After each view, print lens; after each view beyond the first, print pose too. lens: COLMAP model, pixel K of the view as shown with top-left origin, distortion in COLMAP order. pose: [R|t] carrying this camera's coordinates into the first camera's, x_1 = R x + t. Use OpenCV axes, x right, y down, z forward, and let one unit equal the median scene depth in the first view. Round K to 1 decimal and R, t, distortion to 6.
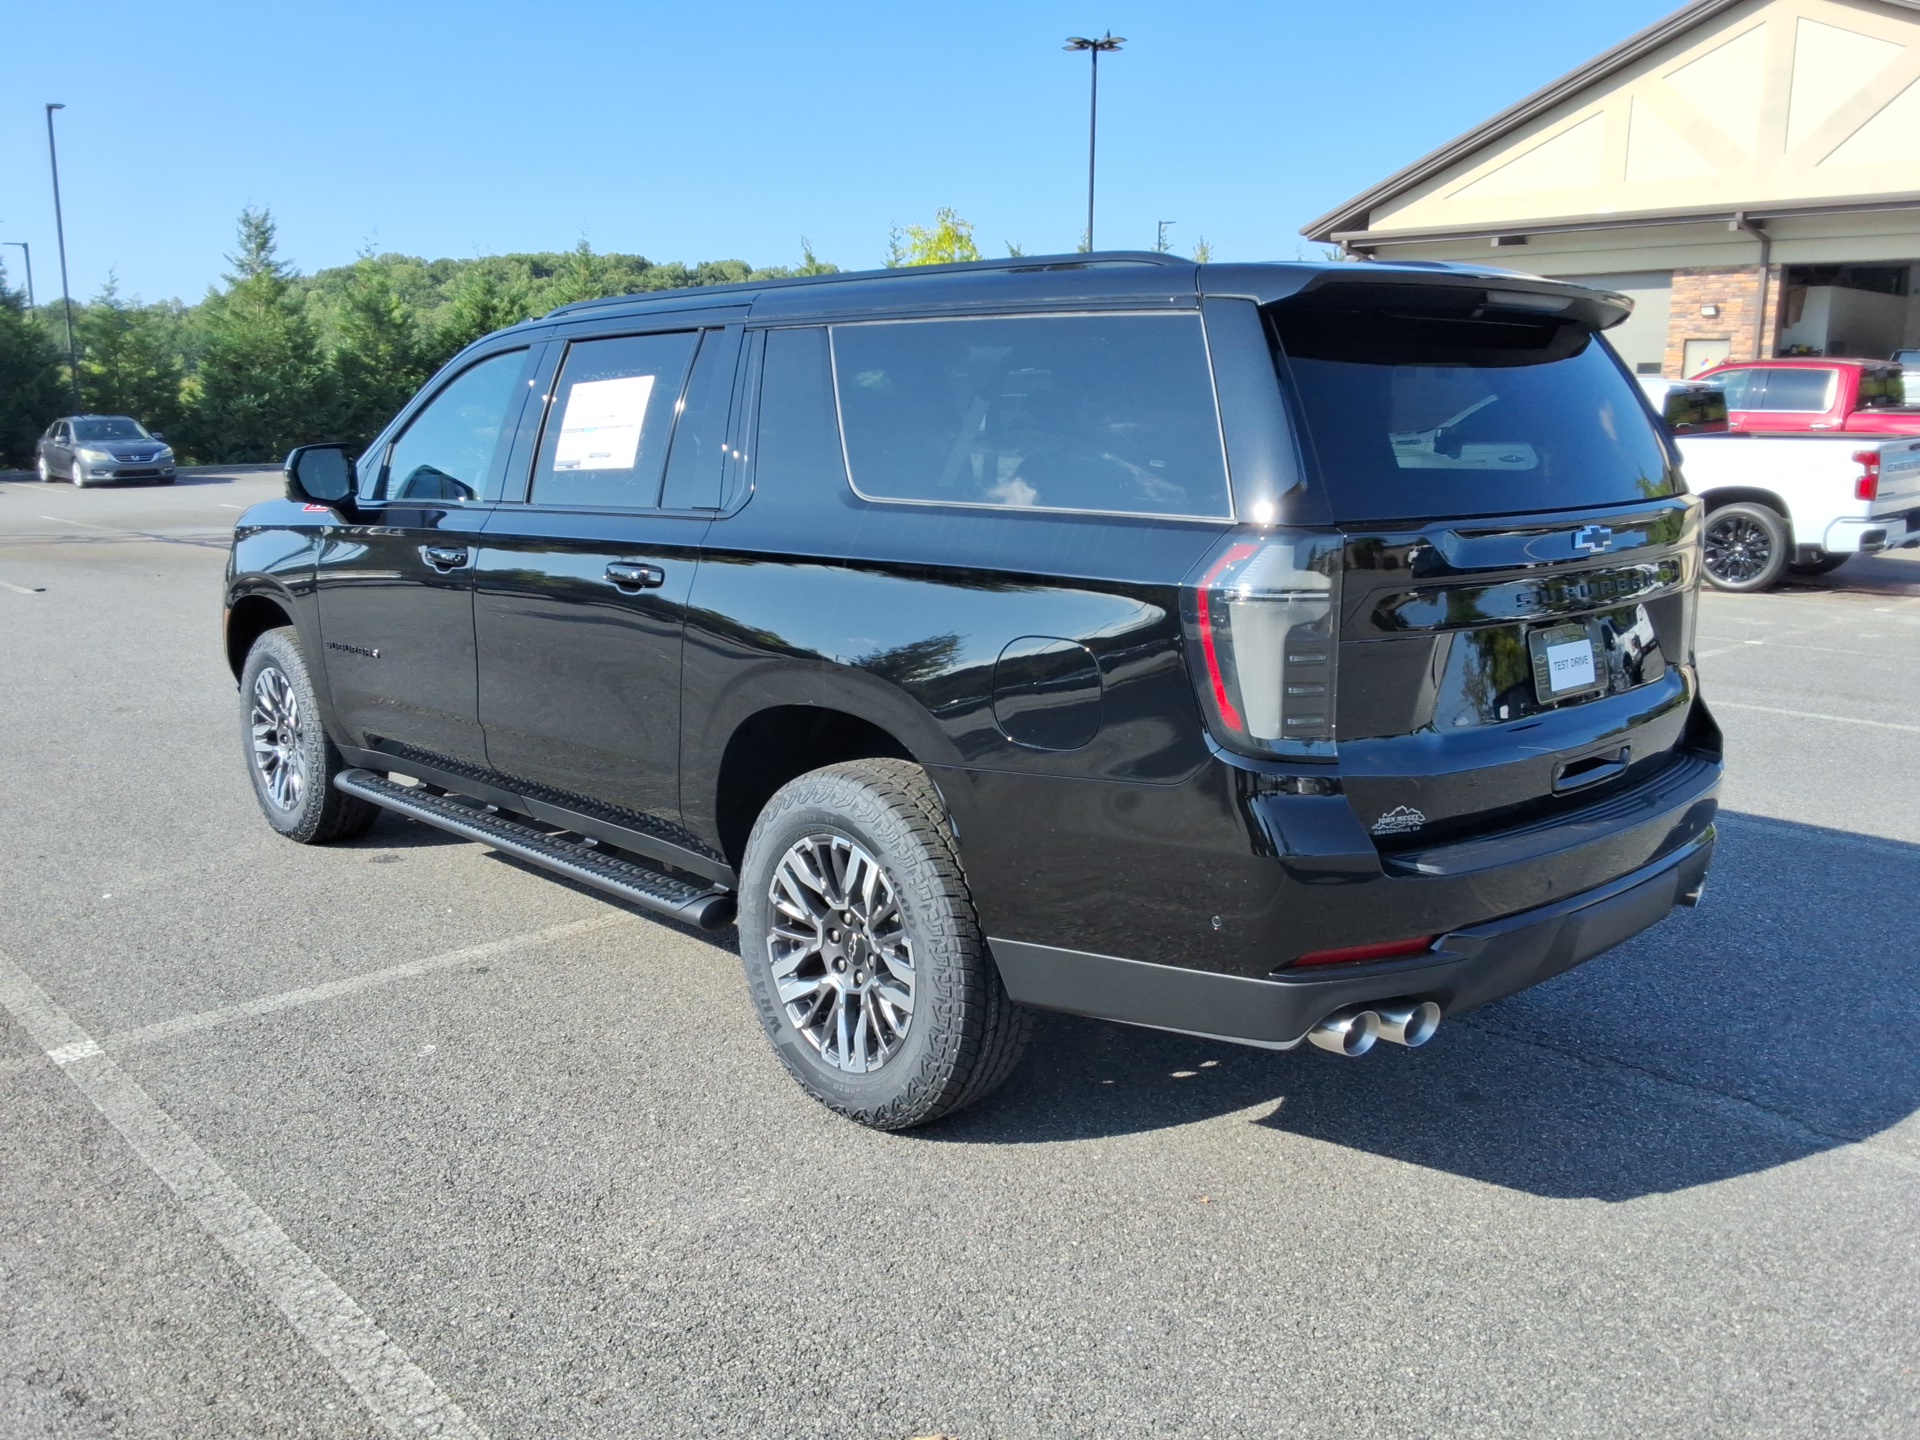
lens RADIAL K [[1552.6, 0, 975.4], [0, 1552.6, 707.6], [0, 0, 1]] dist [0.105334, -0.161498]
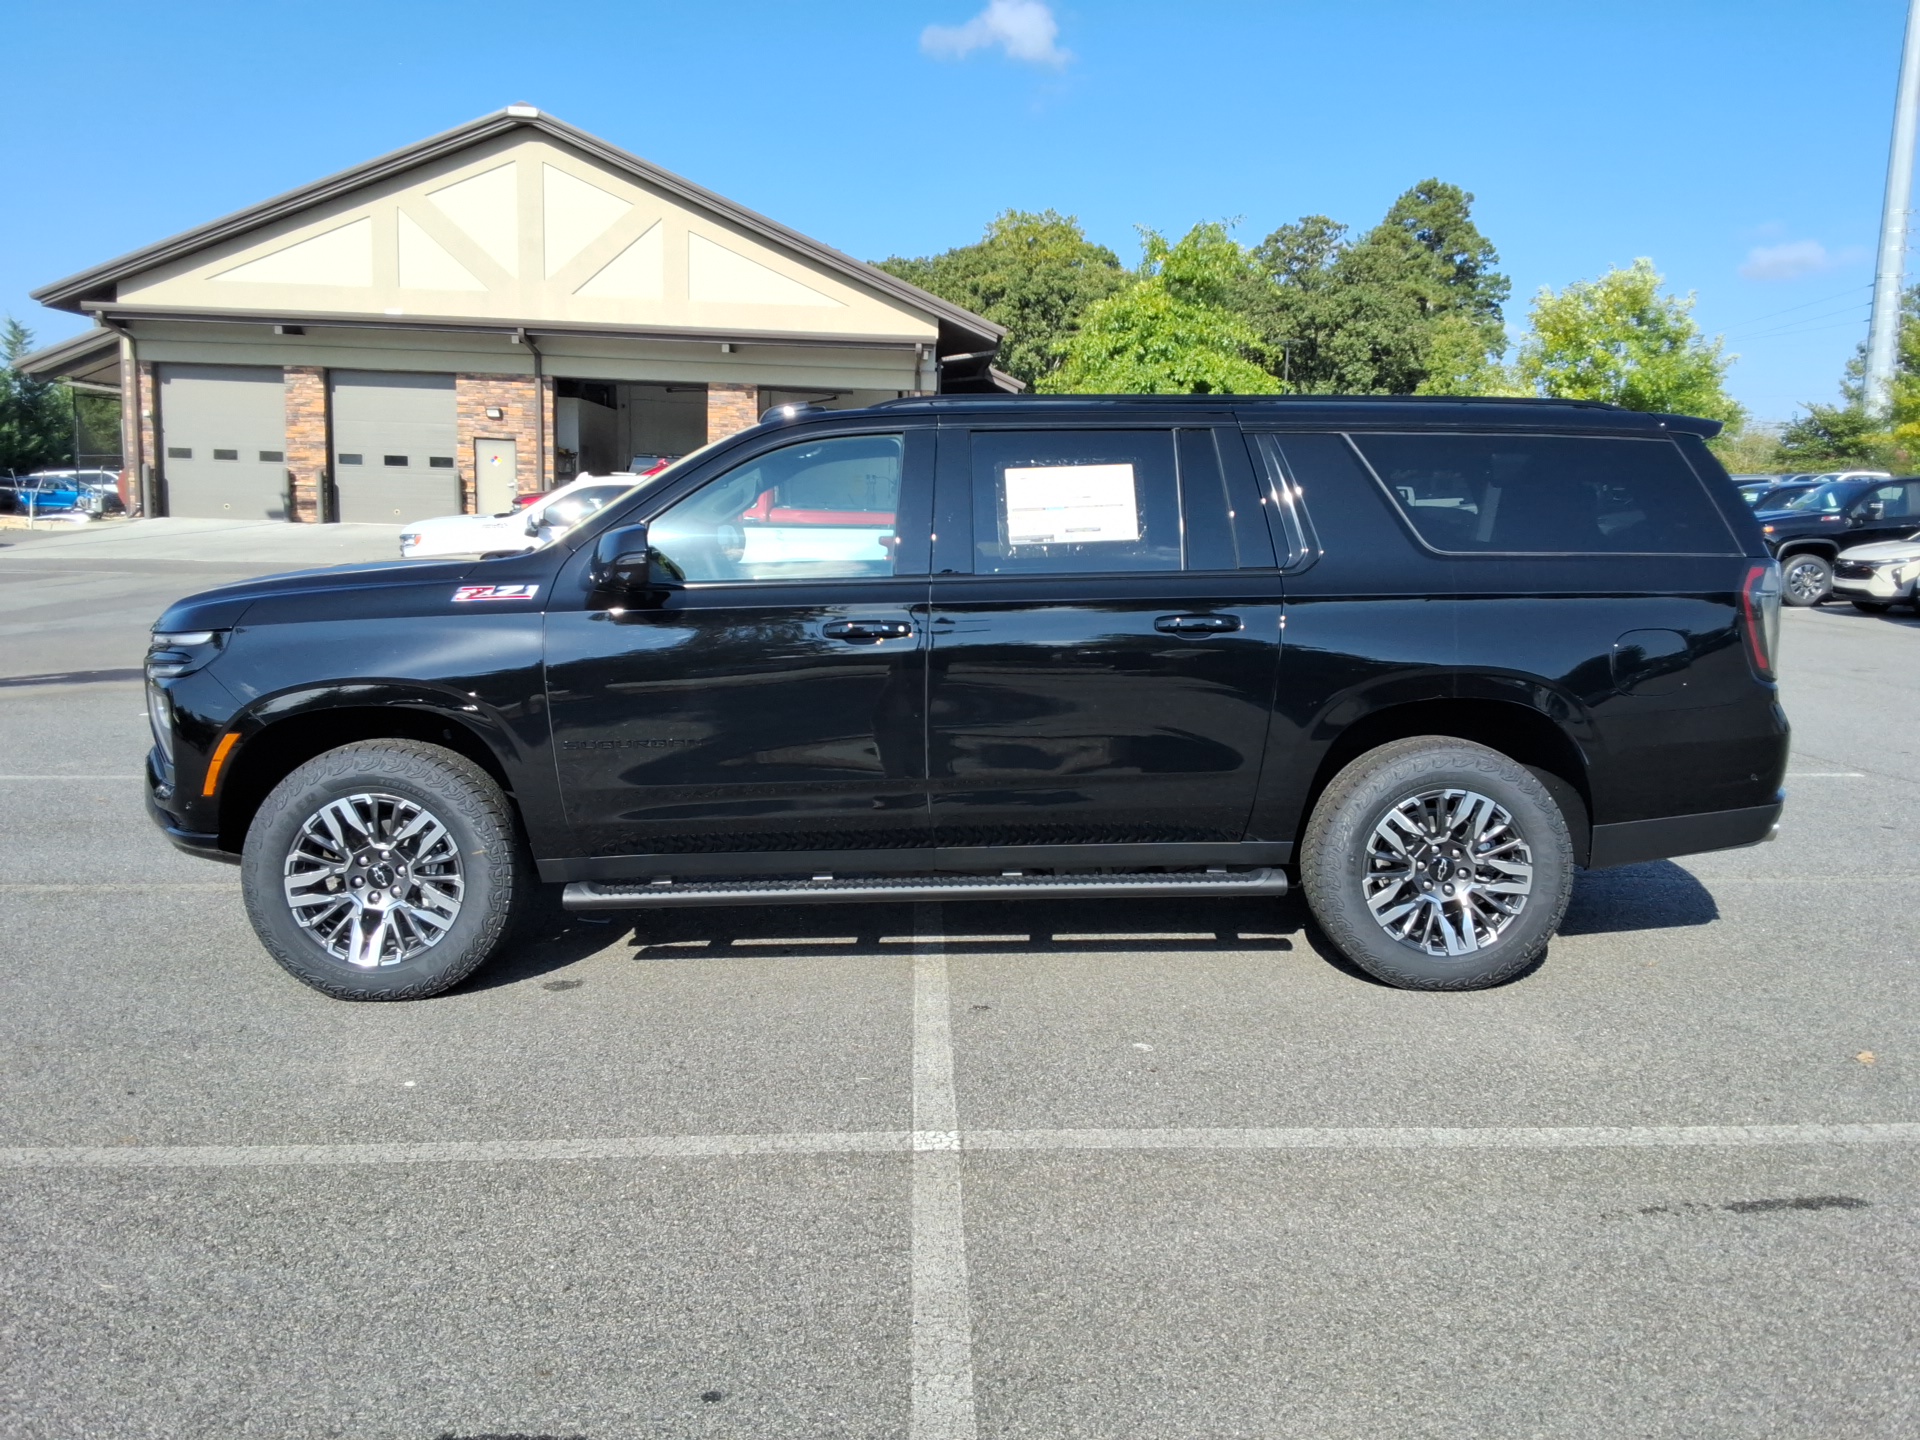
lens RADIAL K [[1567.7, 0, 981.6], [0, 1567.7, 688.6], [0, 0, 1]] dist [0.121274, -0.202384]
pose [[0.649730, -0.078153, 0.756137, -1.147513], [0.130447, 0.991409, -0.009620, -0.039597], [-0.748888, 0.104887, 0.654343, 0.285657]]
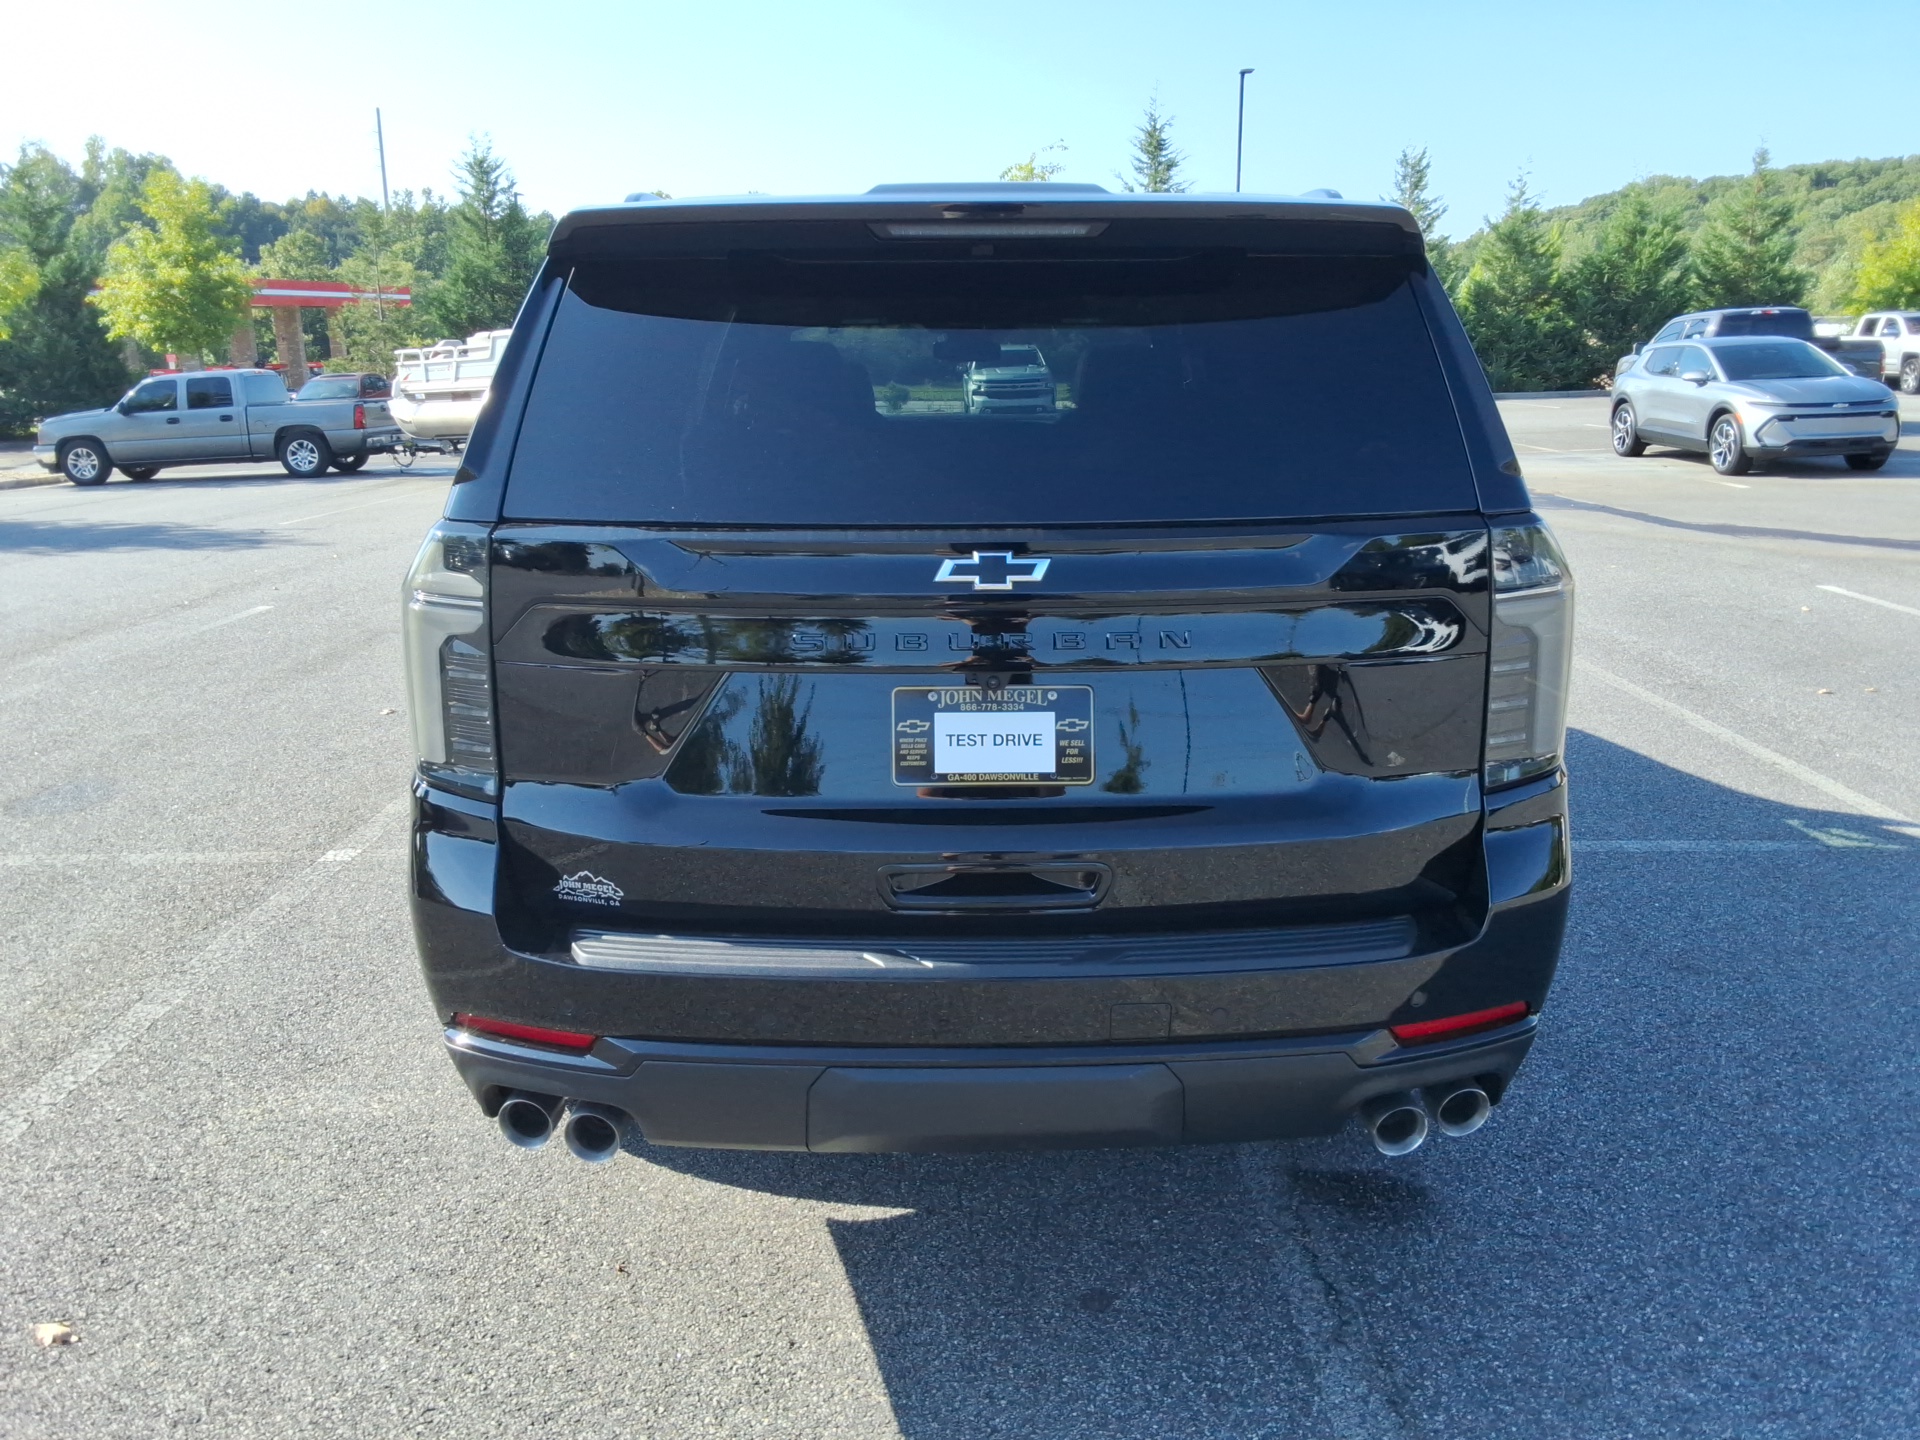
lens RADIAL K [[1552.6, 0, 975.4], [0, 1552.6, 707.6], [0, 0, 1]] dist [0.105334, -0.161498]
pose [[0.730523, 0.146944, -0.666891, 0.616648], [-0.118206, 0.989043, 0.088442, -0.076379], [0.672580, 0.014221, 0.739888, 0.342570]]
